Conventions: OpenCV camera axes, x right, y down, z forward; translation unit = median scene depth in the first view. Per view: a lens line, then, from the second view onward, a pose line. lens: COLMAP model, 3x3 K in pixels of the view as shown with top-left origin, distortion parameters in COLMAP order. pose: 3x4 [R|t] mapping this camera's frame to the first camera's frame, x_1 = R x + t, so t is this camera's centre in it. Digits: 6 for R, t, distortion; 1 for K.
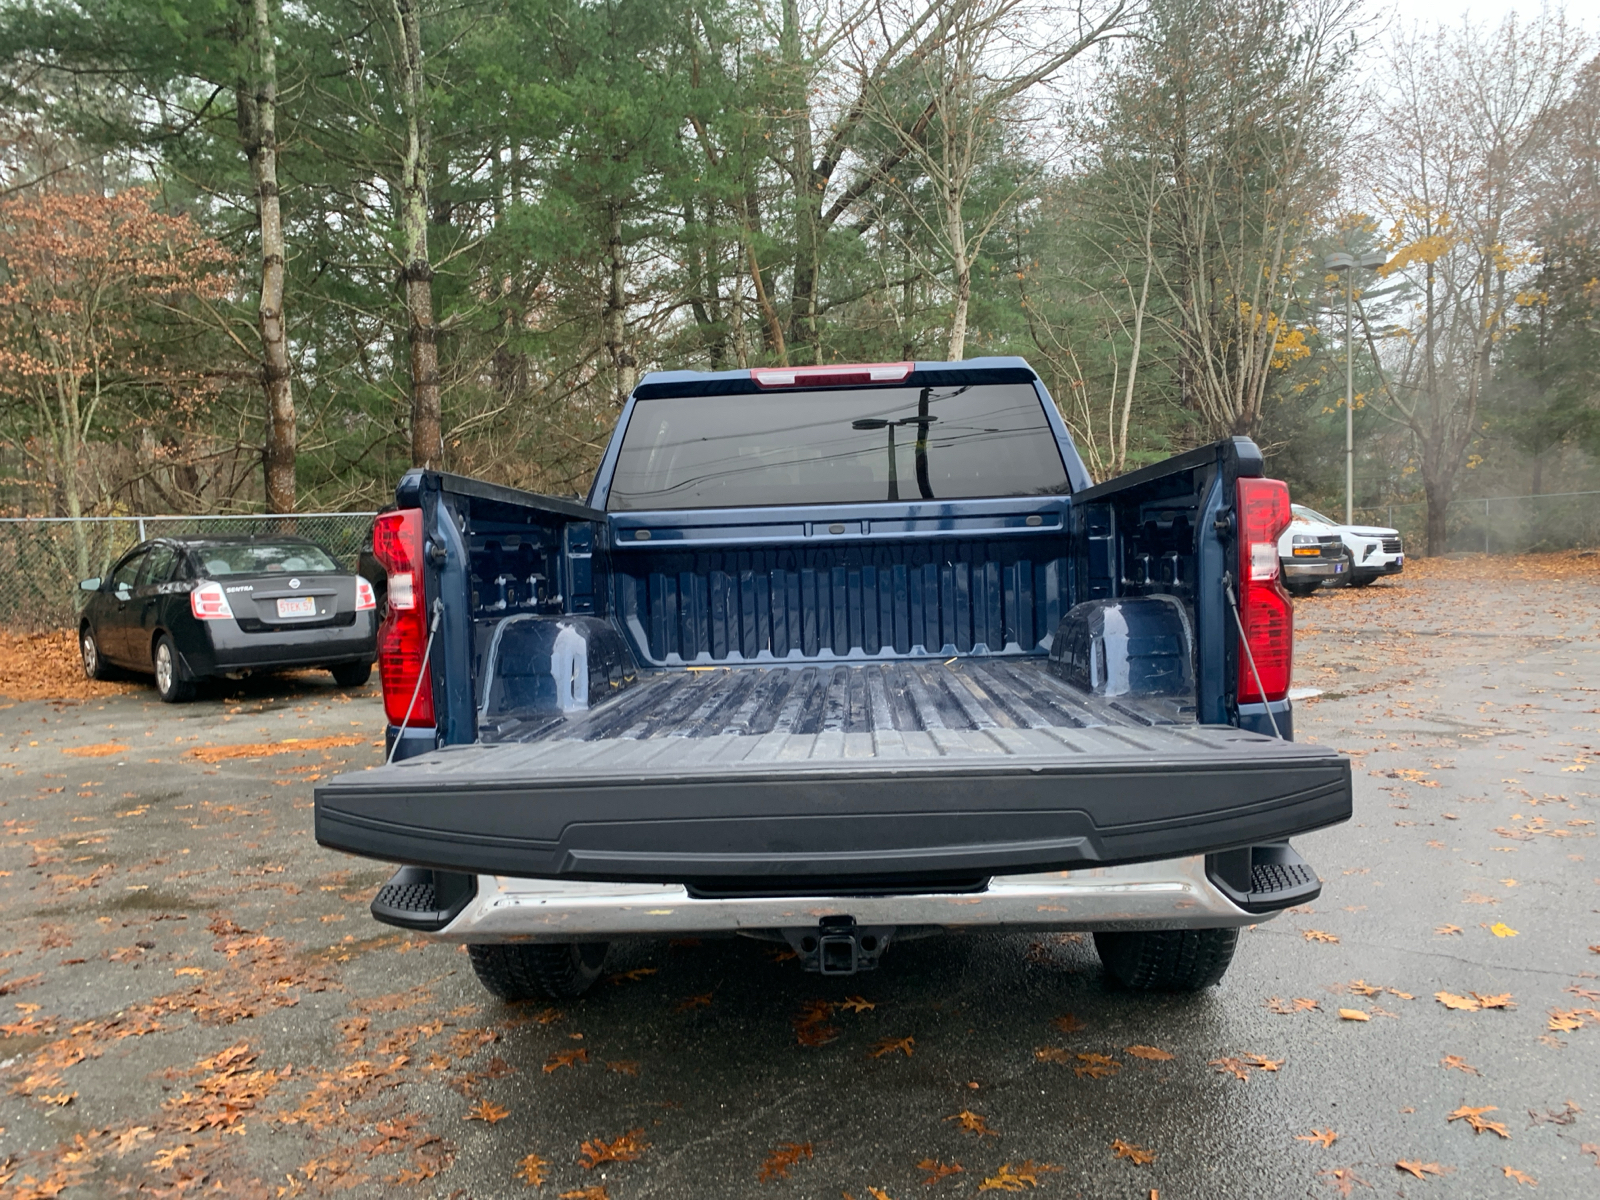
lens RADIAL K [[1253.4, 0, 793.2], [0, 1253.4, 608.9], [0, 0, 1]] dist [0.012950, -0.005903]
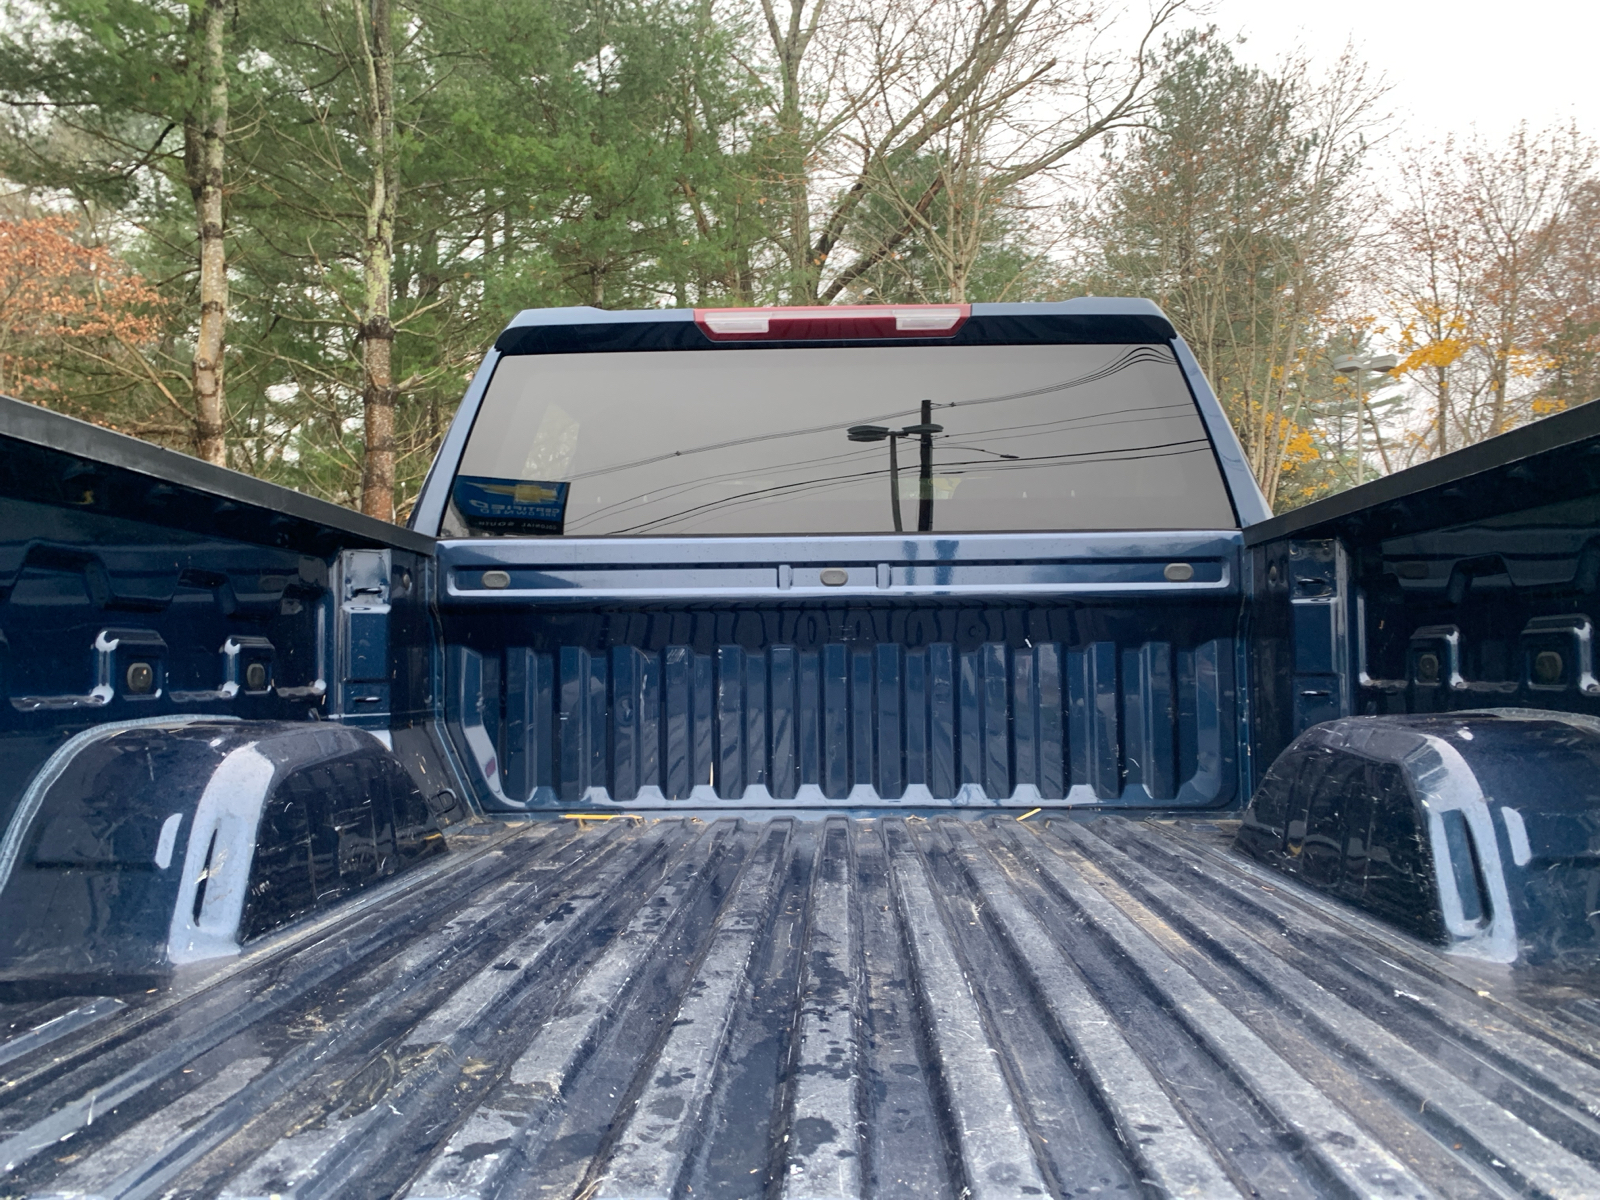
lens RADIAL K [[1243.5, 0, 800.0], [0, 1243.5, 600.0], [0, 0, 1]] dist [0.014196, -0.000595]
pose [[0.999552, 0.026643, 0.013654, 0.002813], [-0.025379, 0.996003, -0.085637, -0.000995], [-0.015881, 0.085252, 0.996233, 0.104288]]
